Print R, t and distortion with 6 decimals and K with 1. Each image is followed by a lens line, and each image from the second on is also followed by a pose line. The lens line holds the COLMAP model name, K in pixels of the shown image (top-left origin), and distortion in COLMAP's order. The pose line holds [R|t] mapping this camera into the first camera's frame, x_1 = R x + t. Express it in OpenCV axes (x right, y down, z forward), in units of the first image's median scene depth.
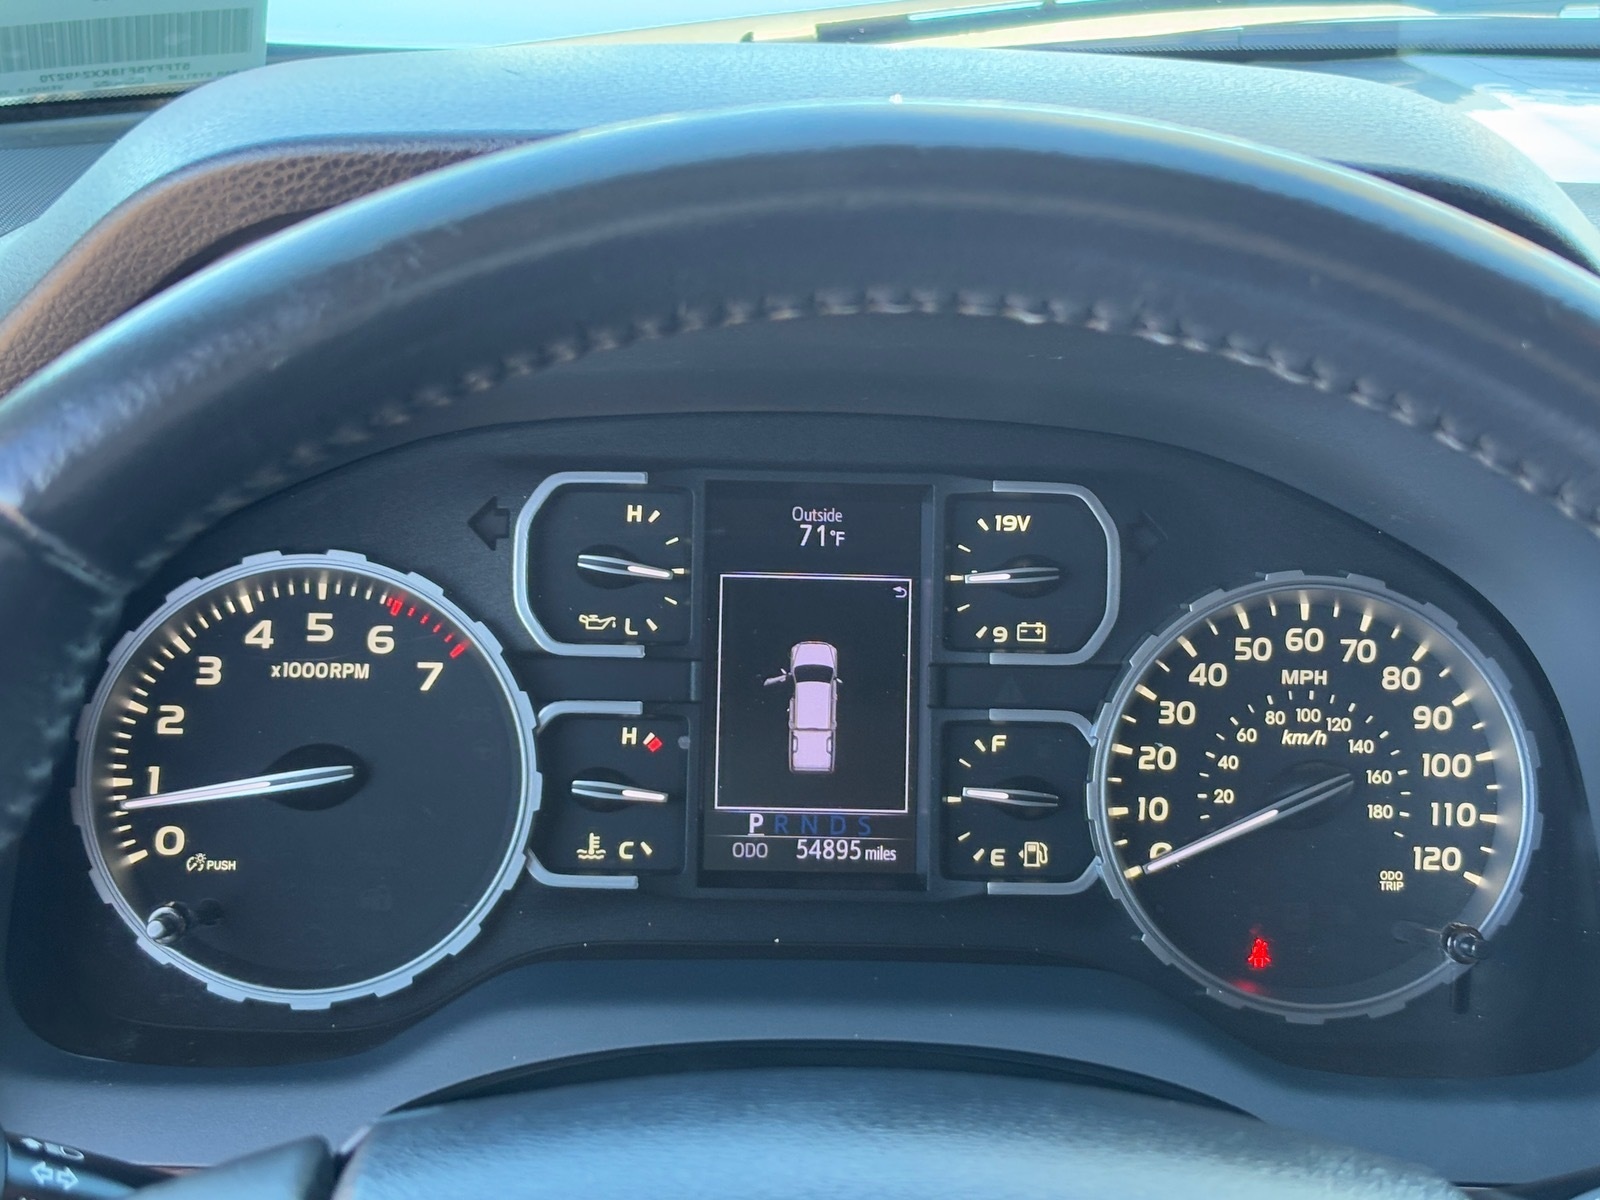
lens RADIAL K [[2780.9, 0, 805.8], [0, 2780.9, 598.2], [0, 0, 1]] dist [0.171743, -0.054932]
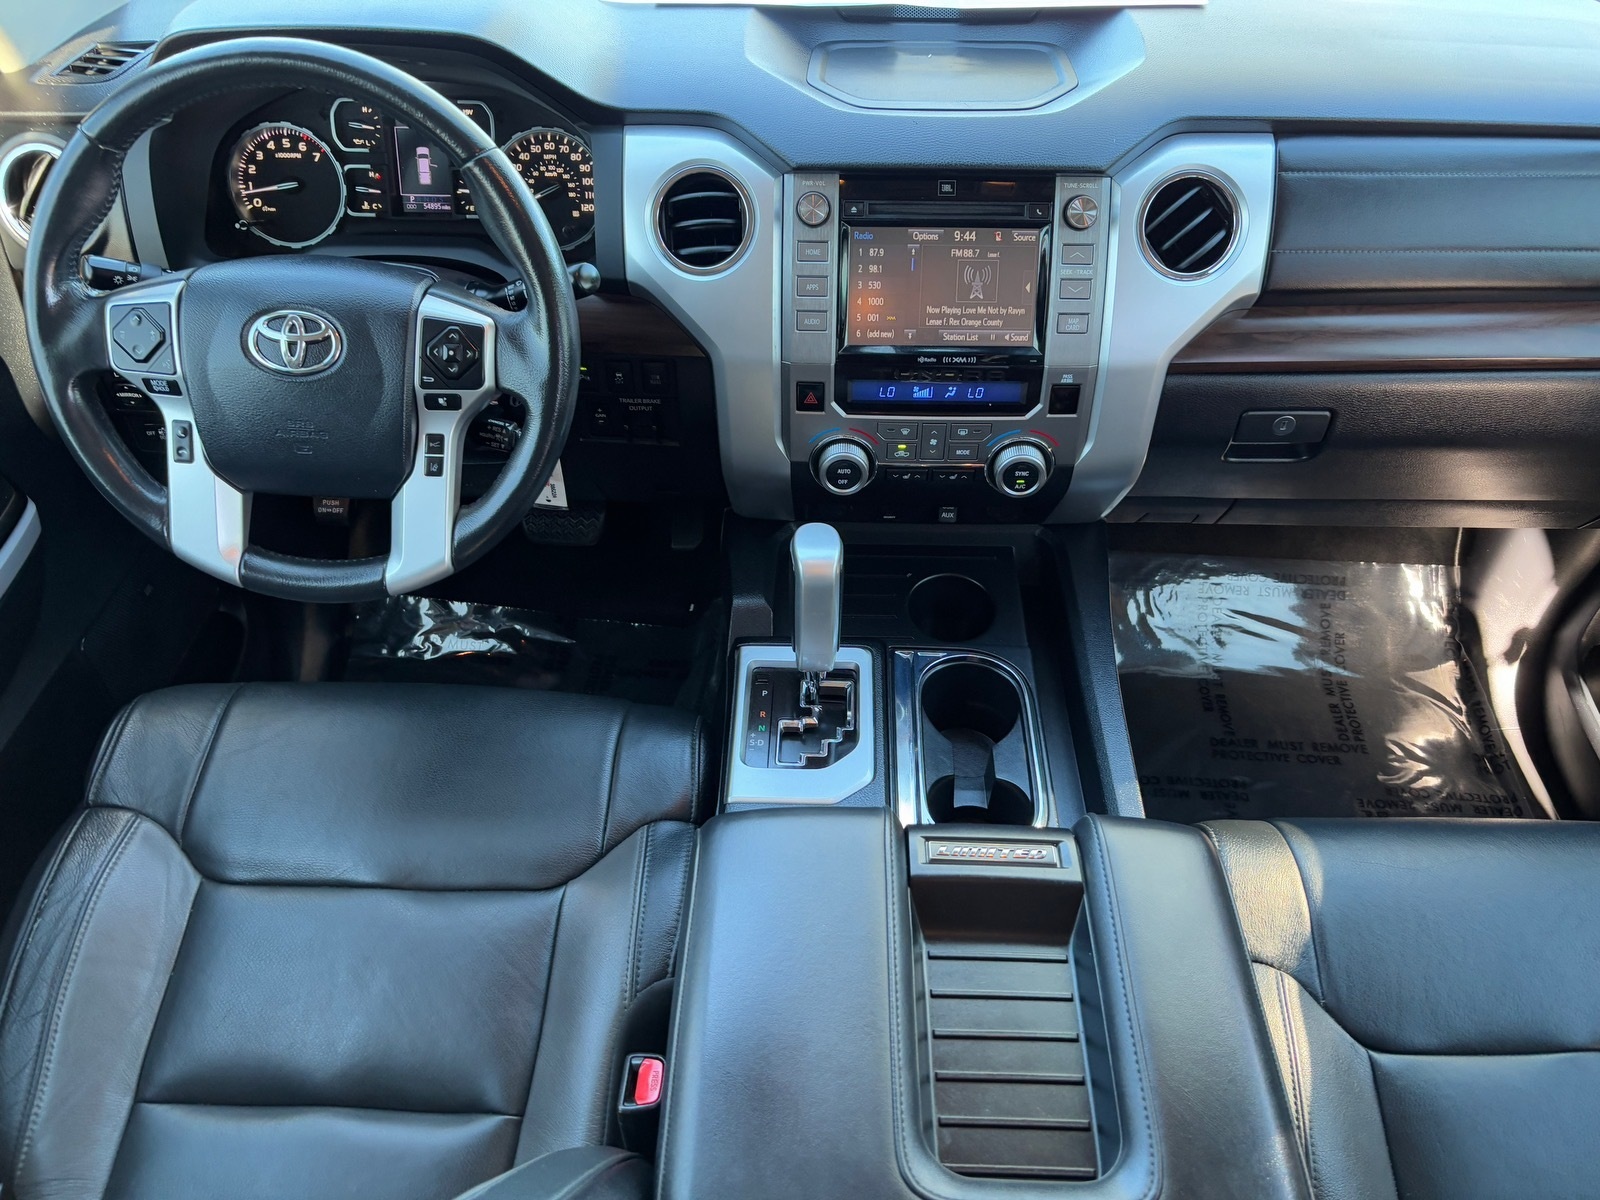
lens RADIAL K [[1220.8, 0, 800.2], [0, 1220.8, 618.4], [0, 0, 1]] dist [-0.004263, 0.046165]
pose [[0.997001, 0.022157, -0.074146, 0.648535], [0.009410, 0.916311, 0.400356, -0.056678], [0.076812, -0.399853, 0.913355, -0.705602]]
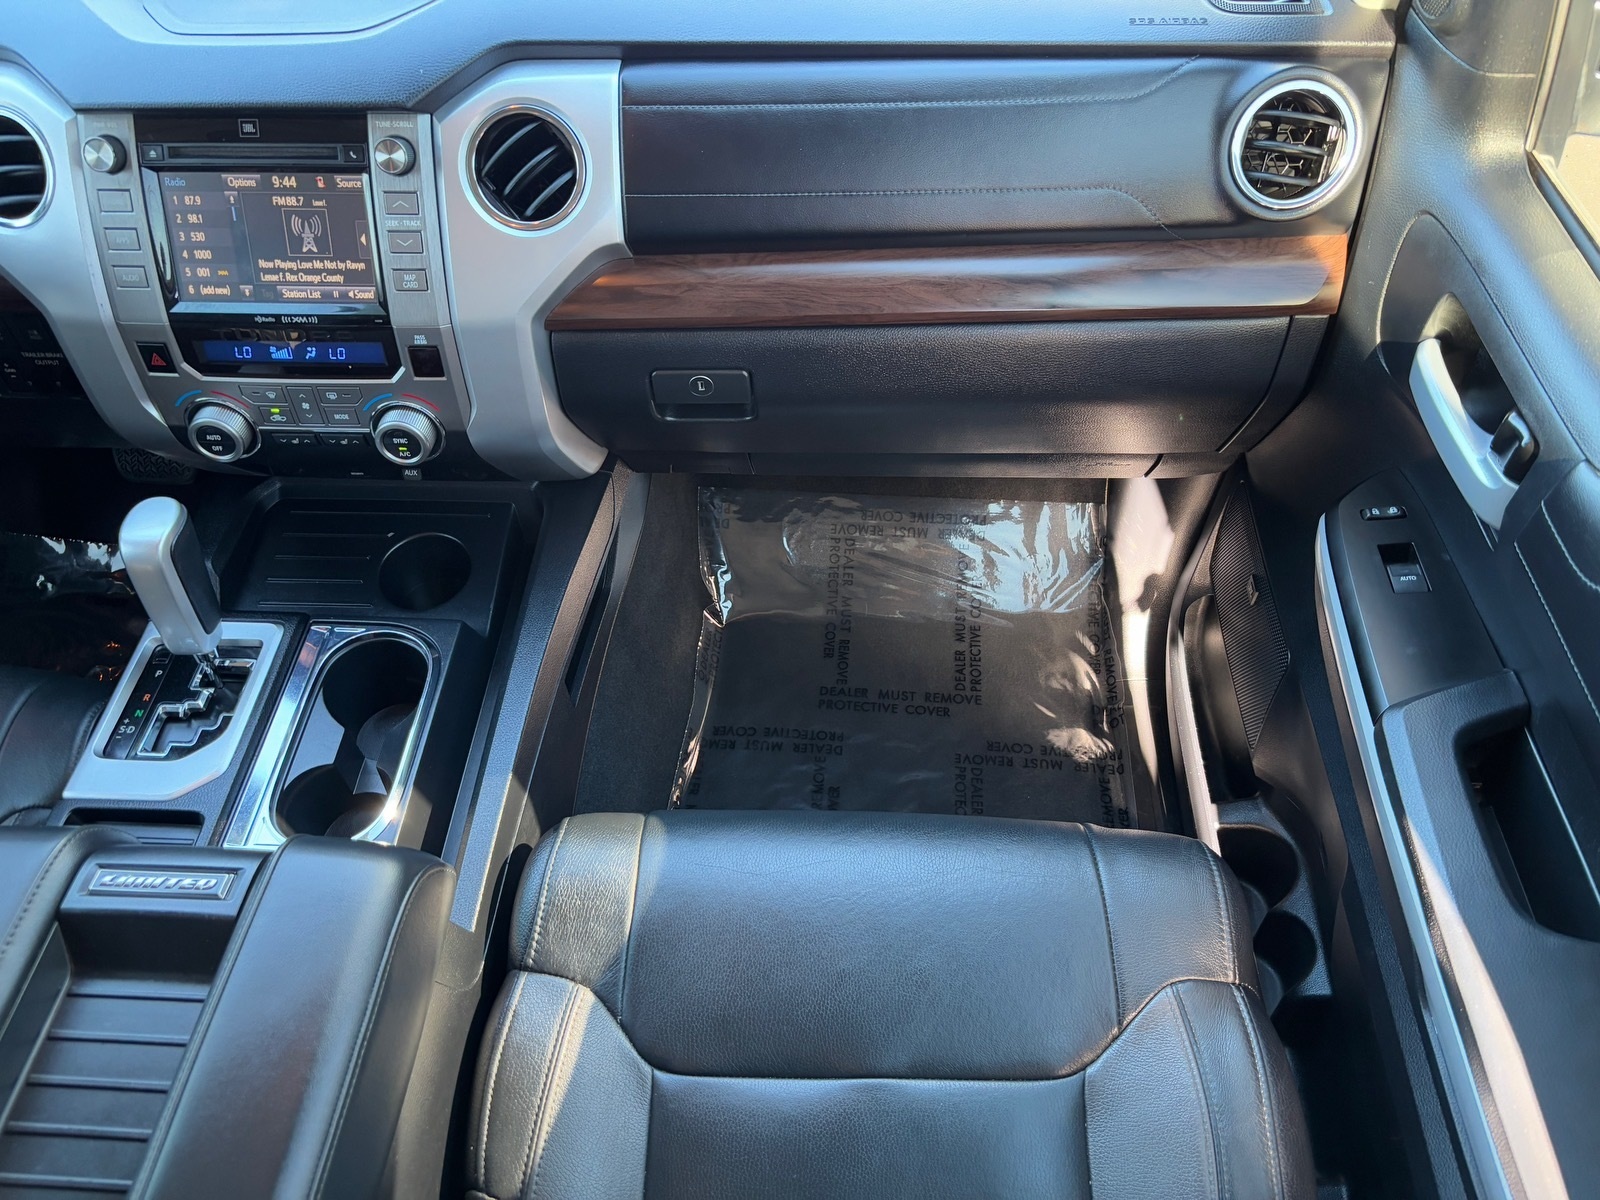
lens RADIAL K [[1209.8, 0, 804.4], [0, 1209.8, 610.0], [0, 0, 1]] dist [0.020721, -0.004182]
pose [[0.993645, 0.031213, -0.108144, 1.437573], [0.025627, 0.872817, 0.487374, -0.111021], [0.109602, -0.487048, 0.866471, -0.474470]]
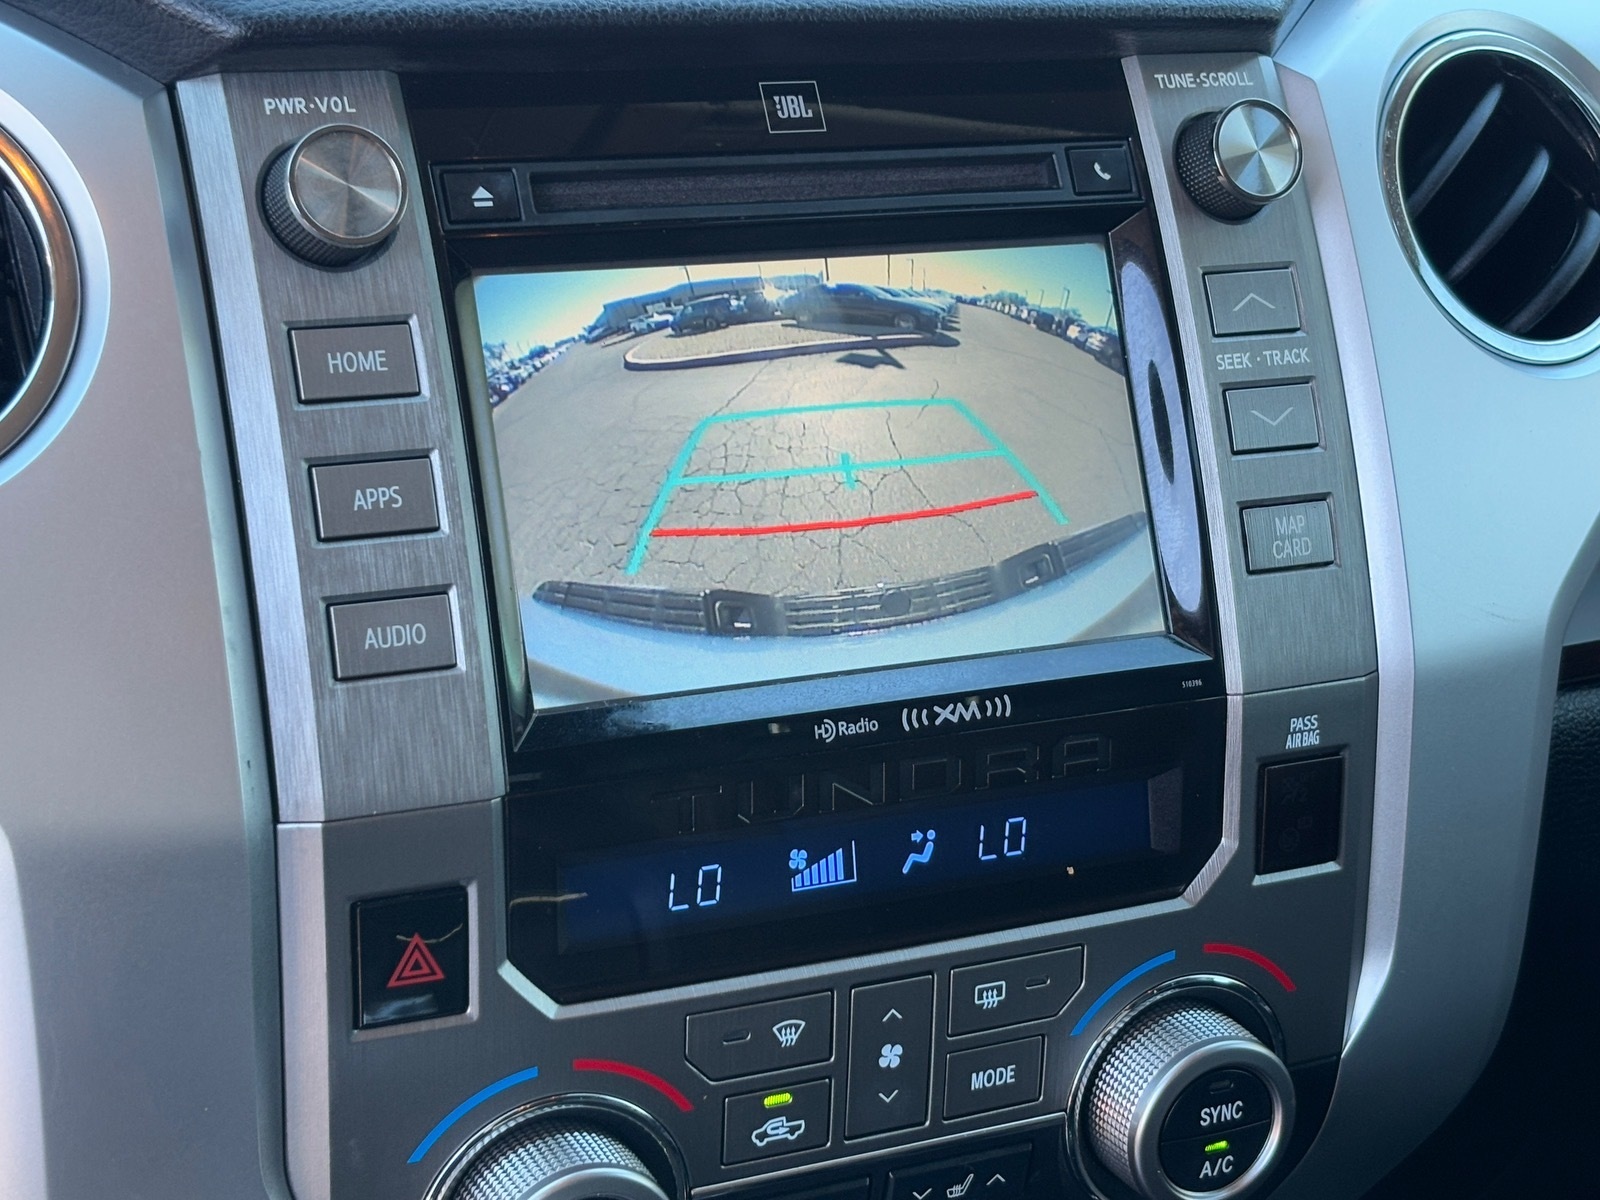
lens RADIAL K [[2815.6, 0, 812.2], [0, 2815.6, 611.8], [0, 0, 1]] dist [0.297243, -1.327906]
pose [[0.907609, -0.119680, 0.402397, 0.329178], [0.104799, 0.992749, 0.058885, 0.161846], [-0.406526, -0.011274, 0.913570, -0.003354]]
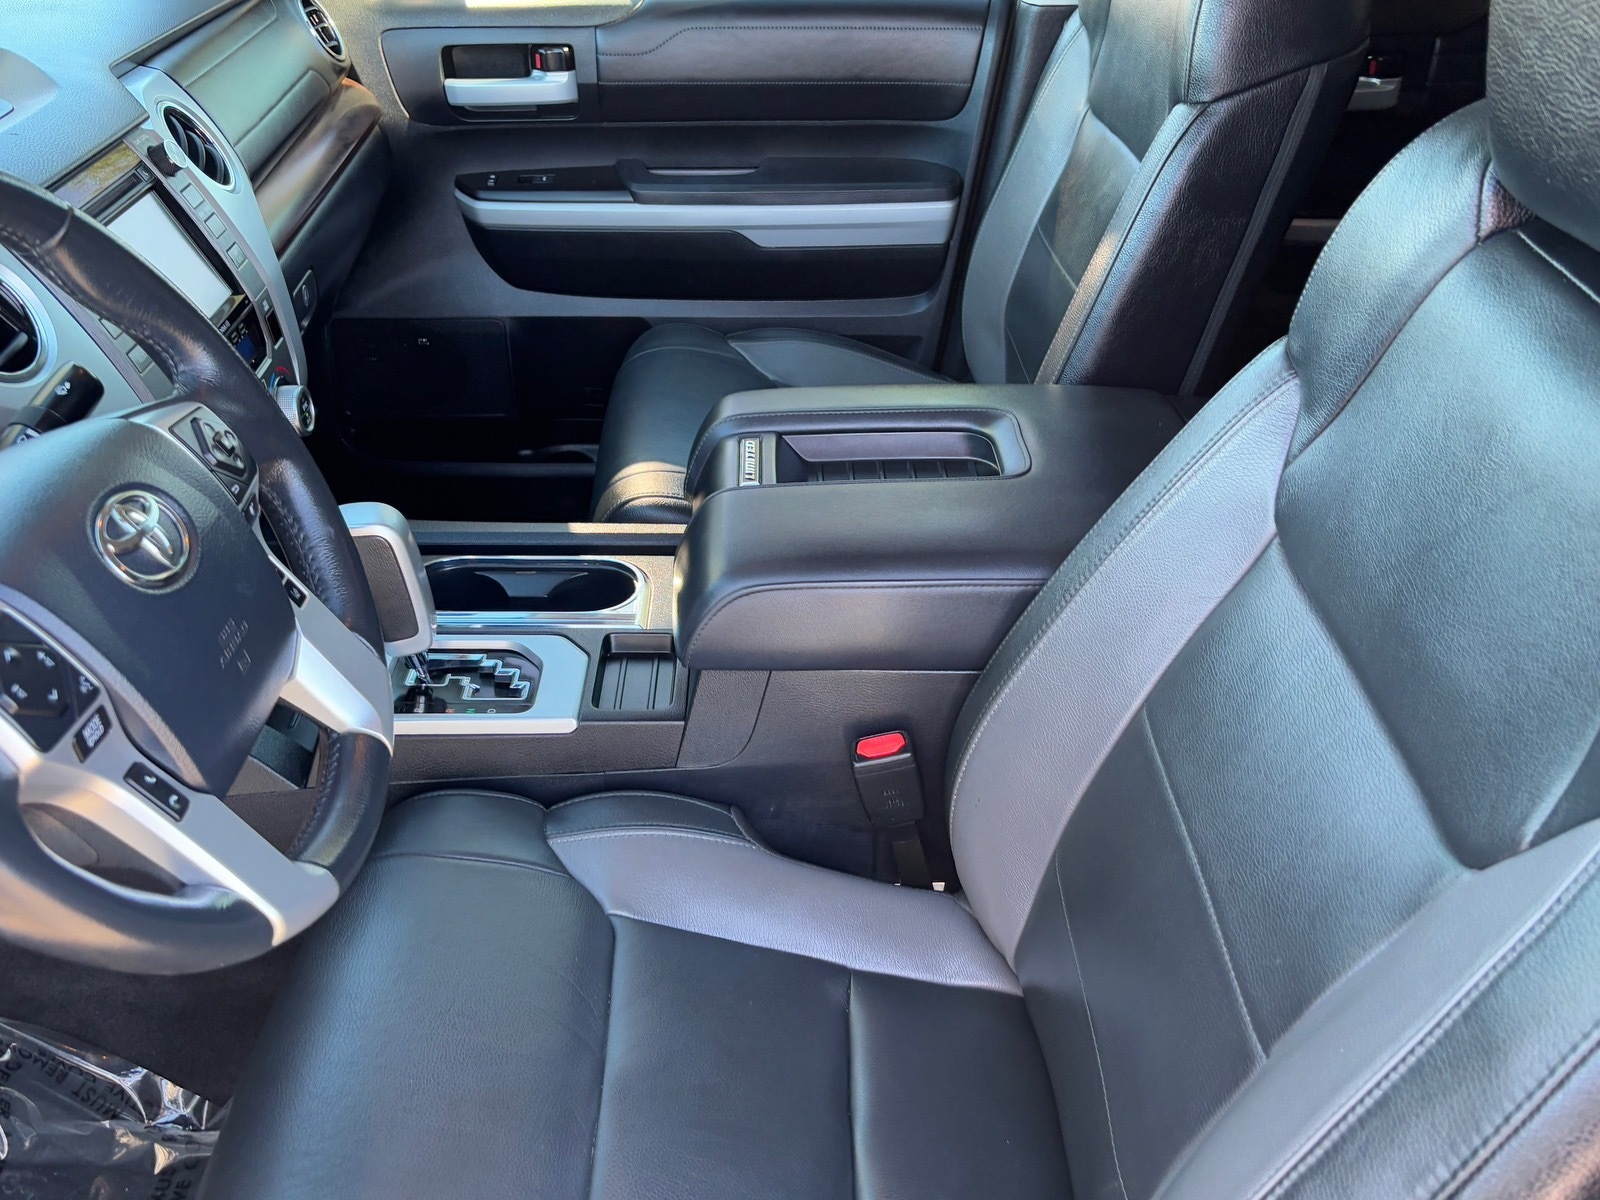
lens RADIAL K [[1439.1, 0, 805.2], [0, 1439.1, 600.9], [0, 0, 1]] dist [0.034404, -0.015957]
pose [[0.011601, -0.559593, 0.828686, -0.804307], [0.342521, 0.780829, 0.522481, -0.141565], [-0.939439, 0.277781, 0.200730, -0.076008]]
